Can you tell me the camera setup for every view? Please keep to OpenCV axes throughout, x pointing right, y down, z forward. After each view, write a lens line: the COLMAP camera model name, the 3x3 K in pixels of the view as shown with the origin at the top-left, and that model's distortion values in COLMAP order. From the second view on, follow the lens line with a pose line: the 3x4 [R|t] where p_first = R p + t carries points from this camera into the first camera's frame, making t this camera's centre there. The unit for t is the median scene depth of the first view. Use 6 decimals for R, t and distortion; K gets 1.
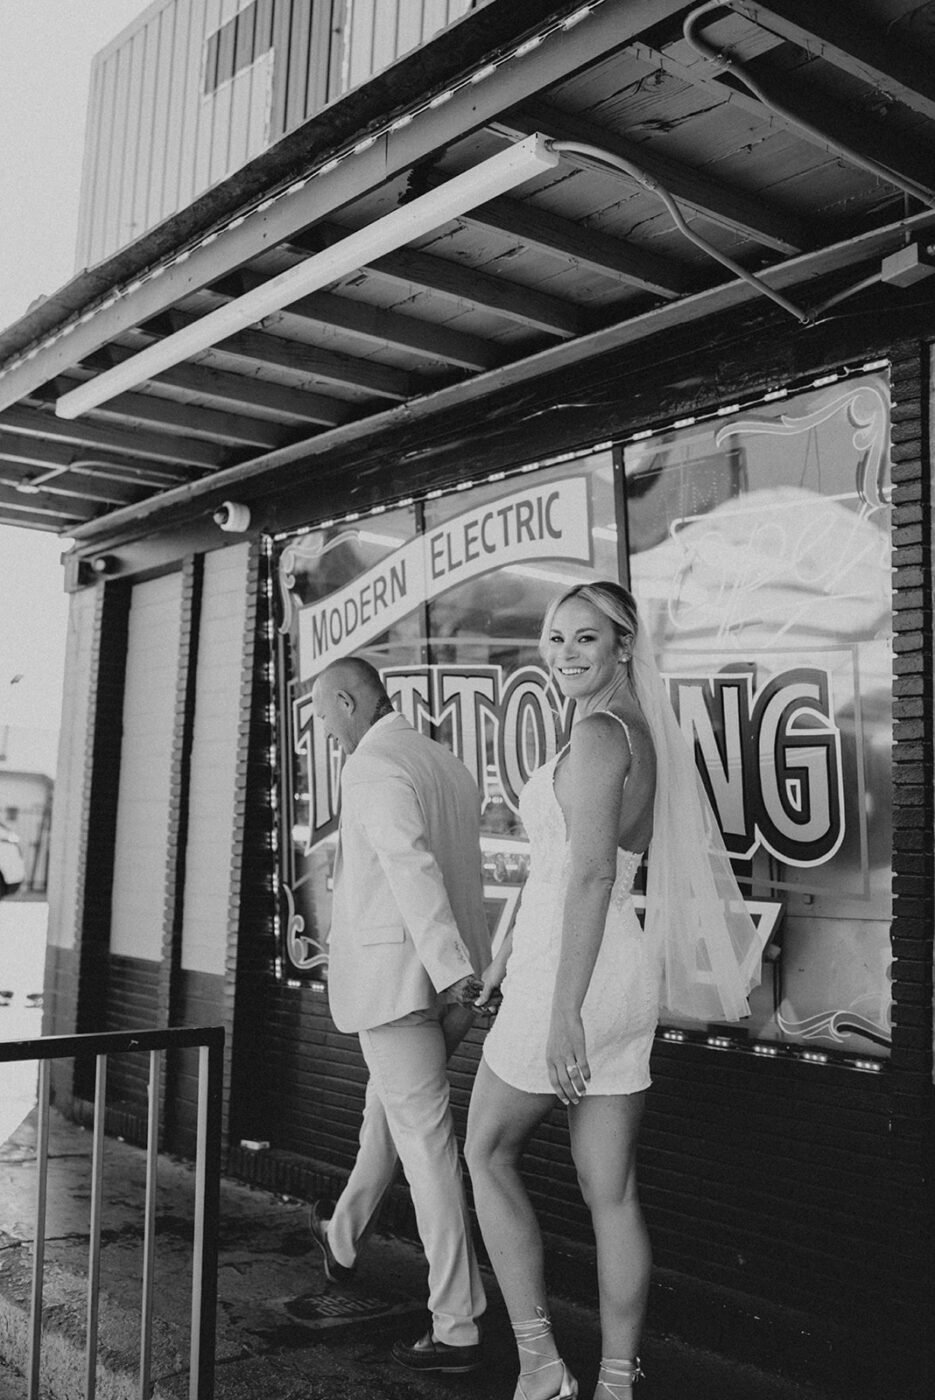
lens RADIAL K [[1427.5, 0, 470.8], [0, 1427.5, 698.3], [0, 0, 1]] dist [-0.007858, 0.008704]
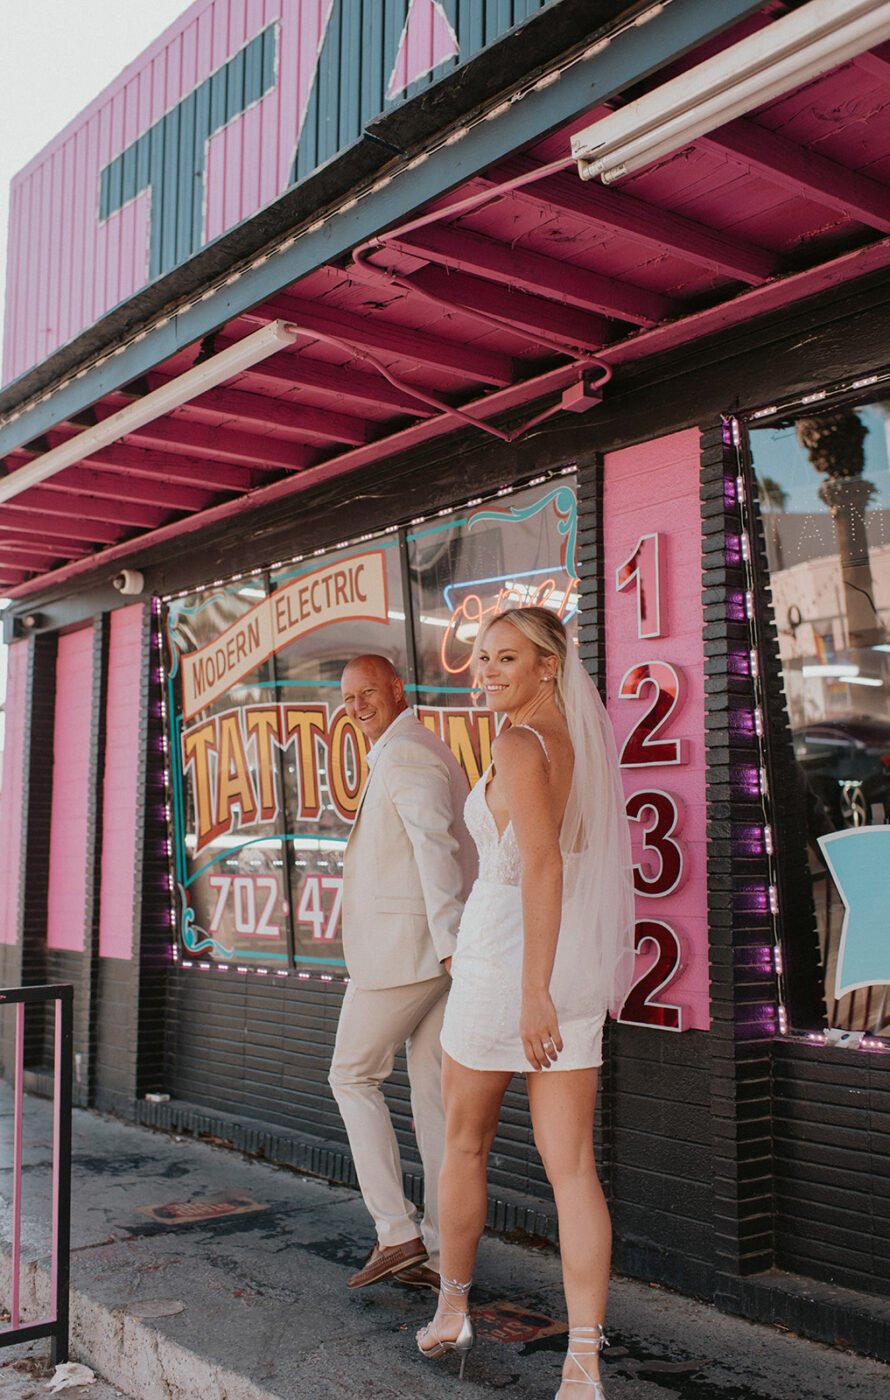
lens RADIAL K [[1415.2, 0, 444.8], [0, 1415.2, 714.3], [0, 0, 1]] dist [0.086790, -0.014347]
pose [[0.999122, -0.030179, -0.029057, 0.146682], [0.030352, 0.999524, 0.005528, -0.014878], [0.028876, -0.006405, 0.999562, -0.223018]]
